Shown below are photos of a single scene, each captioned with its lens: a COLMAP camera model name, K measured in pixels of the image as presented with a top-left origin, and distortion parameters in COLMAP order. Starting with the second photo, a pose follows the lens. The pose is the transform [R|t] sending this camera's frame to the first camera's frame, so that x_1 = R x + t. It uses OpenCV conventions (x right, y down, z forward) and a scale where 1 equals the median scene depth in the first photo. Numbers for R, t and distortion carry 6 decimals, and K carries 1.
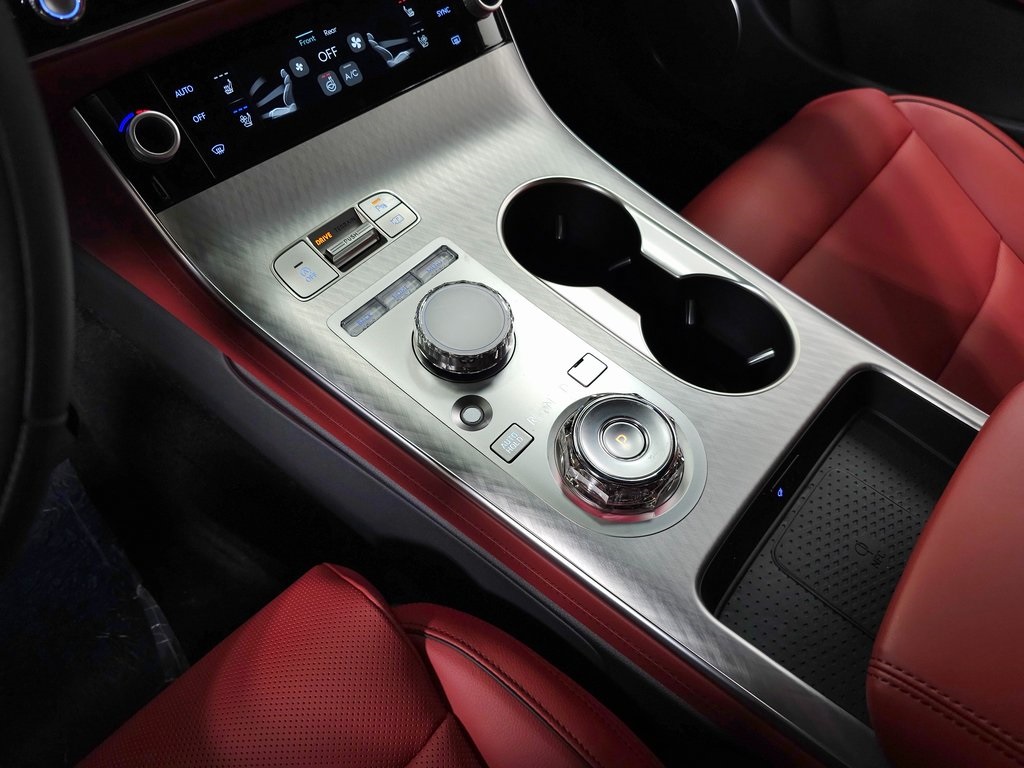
lens RADIAL K [[694.1, 0, 510.3], [0, 694.1, 376.9], [0, 0, 1]] dist [0.051662, -0.060078]
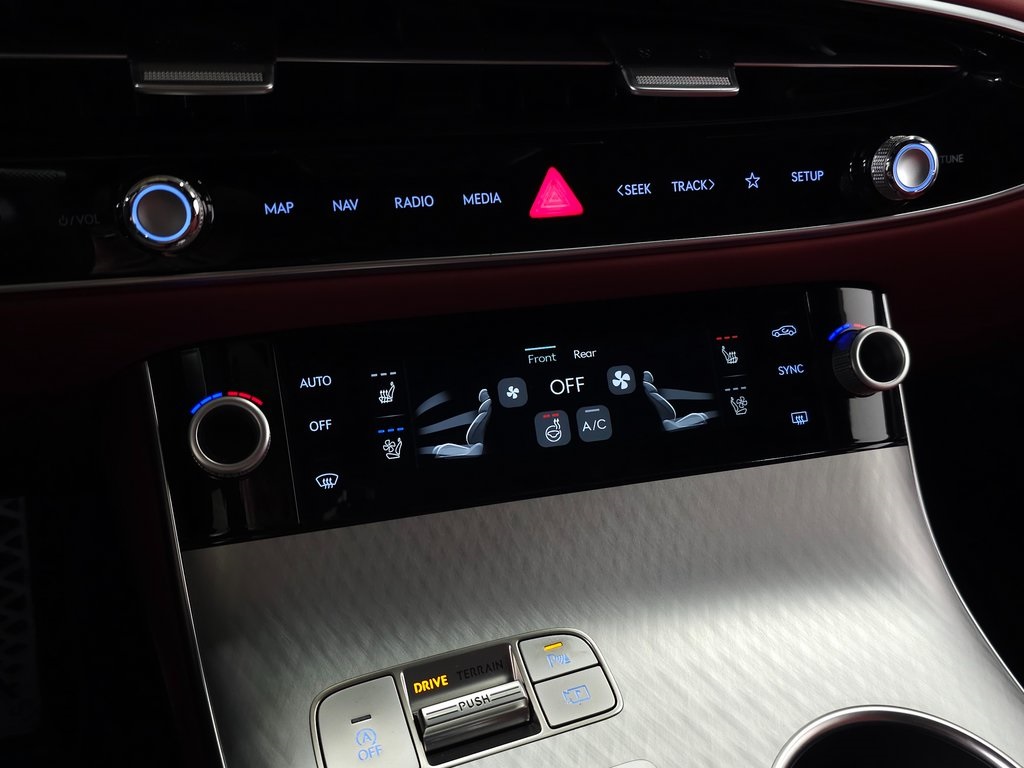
lens RADIAL K [[998.2, 0, 522.1], [0, 998.2, 385.1], [0, 0, 1]] dist [0.044012, -0.011918]
pose [[0.893705, 0.242550, -0.377439, 0.022818], [-0.378942, 0.858467, -0.345596, -0.152817], [0.240194, 0.451889, 0.859129, 0.263093]]
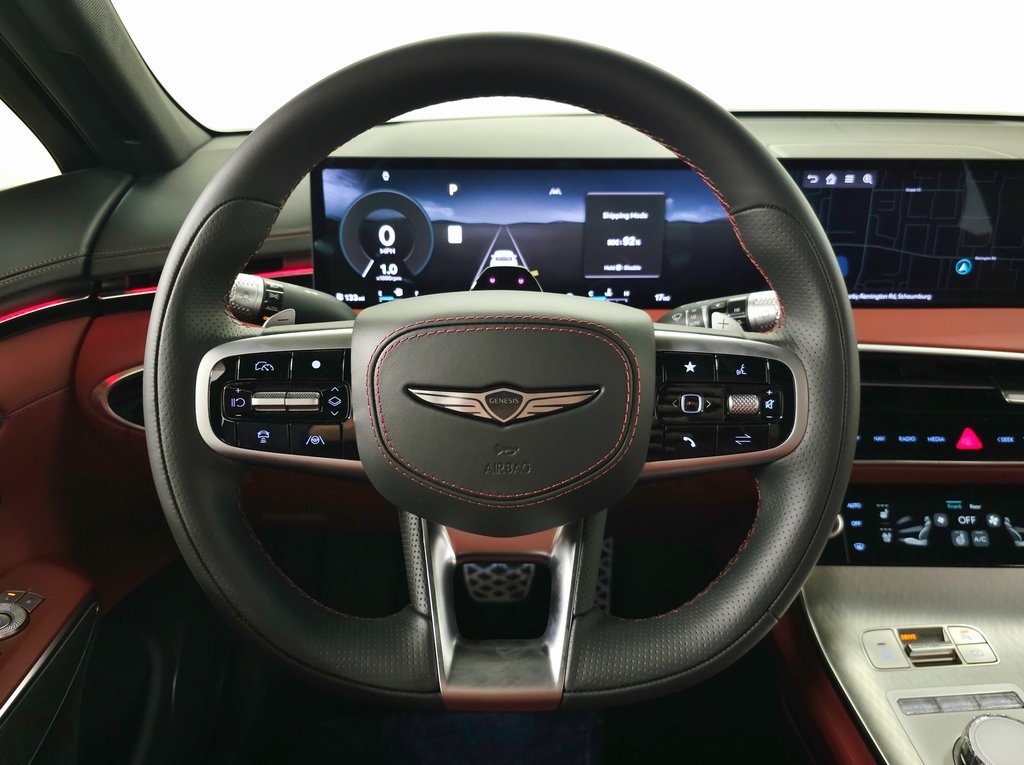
lens RADIAL K [[711.5, 0, 511.6], [0, 711.5, 369.9], [0, 0, 1]] dist [0.025911, -0.042514]
pose [[0.666090, 0.211029, -0.715396, 0.076763], [-0.574820, 0.756436, -0.312068, 0.250272], [0.475296, 0.619089, 0.625158, -0.448422]]
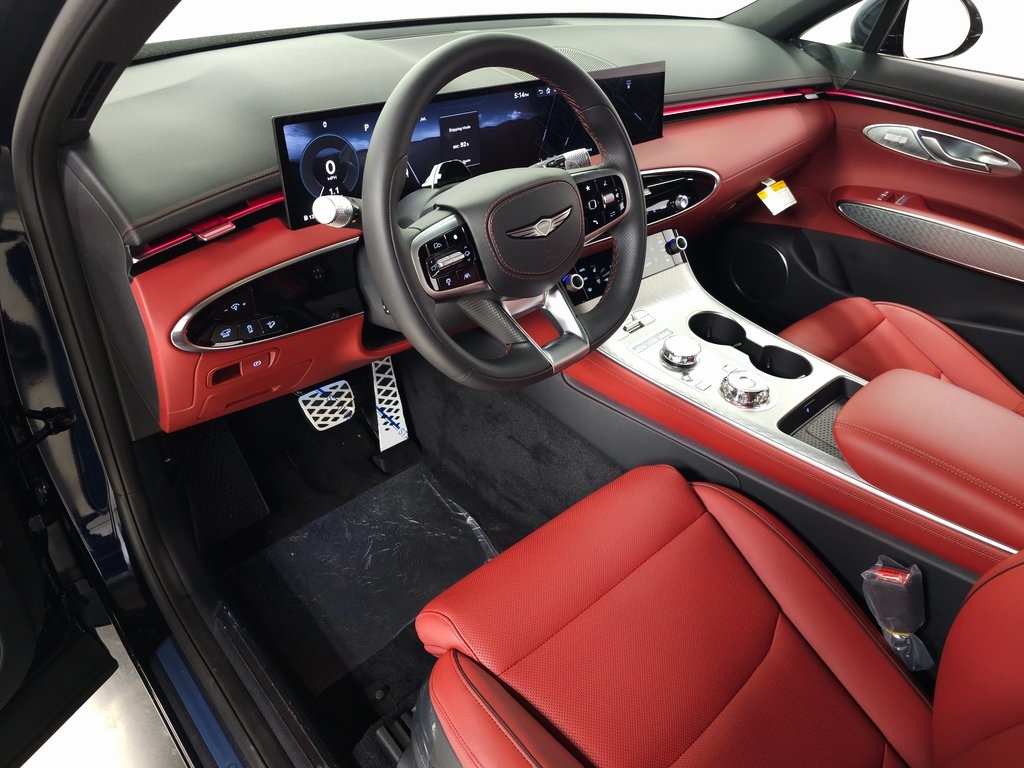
lens RADIAL K [[694.1, 0, 510.3], [0, 694.1, 376.9], [0, 0, 1]] dist [0.051662, -0.060078]
pose [[0.993312, 0.043121, -0.107103, -0.386408], [-0.077290, 0.937469, -0.339378, 0.891046], [0.085772, 0.345387, 0.934533, -1.378746]]
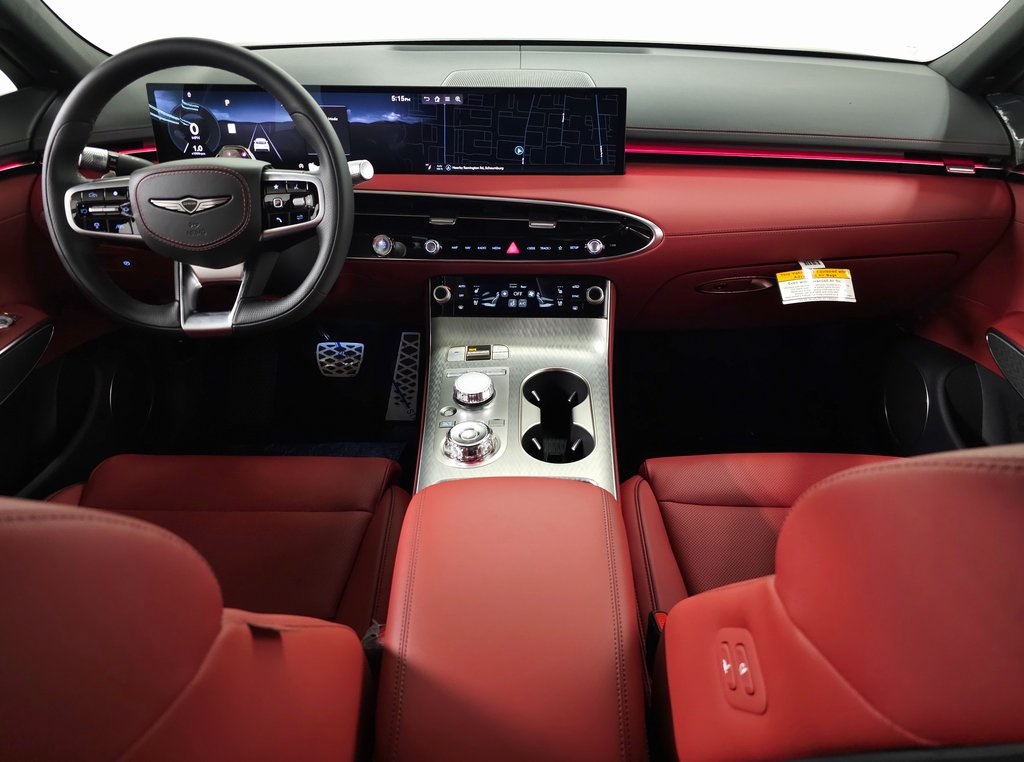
lens RADIAL K [[697.8, 0, 515.6], [0, 697.8, 379.6], [0, 0, 1]] dist [0.055370, -0.056716]
pose [[0.645247, 0.335486, -0.686371, 1.530803], [-0.591299, 0.788198, -0.170613, 0.211152], [0.483758, 0.515939, 0.706955, -0.605280]]
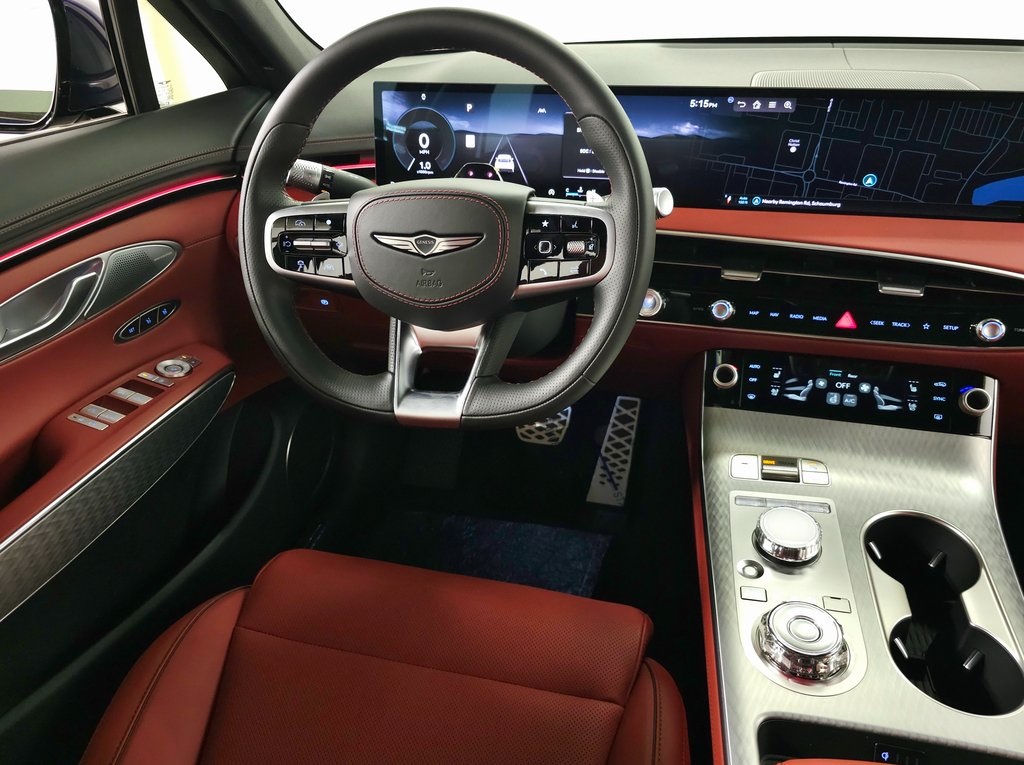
lens RADIAL K [[702.2, 0, 512.9], [0, 702.2, 371.6], [0, 0, 1]] dist [0.055650, -0.088183]
pose [[0.460091, 0.355563, -0.813567, 0.750992], [-0.688015, 0.721958, -0.073563, 0.193769], [0.561205, 0.593592, 0.576799, -0.462368]]
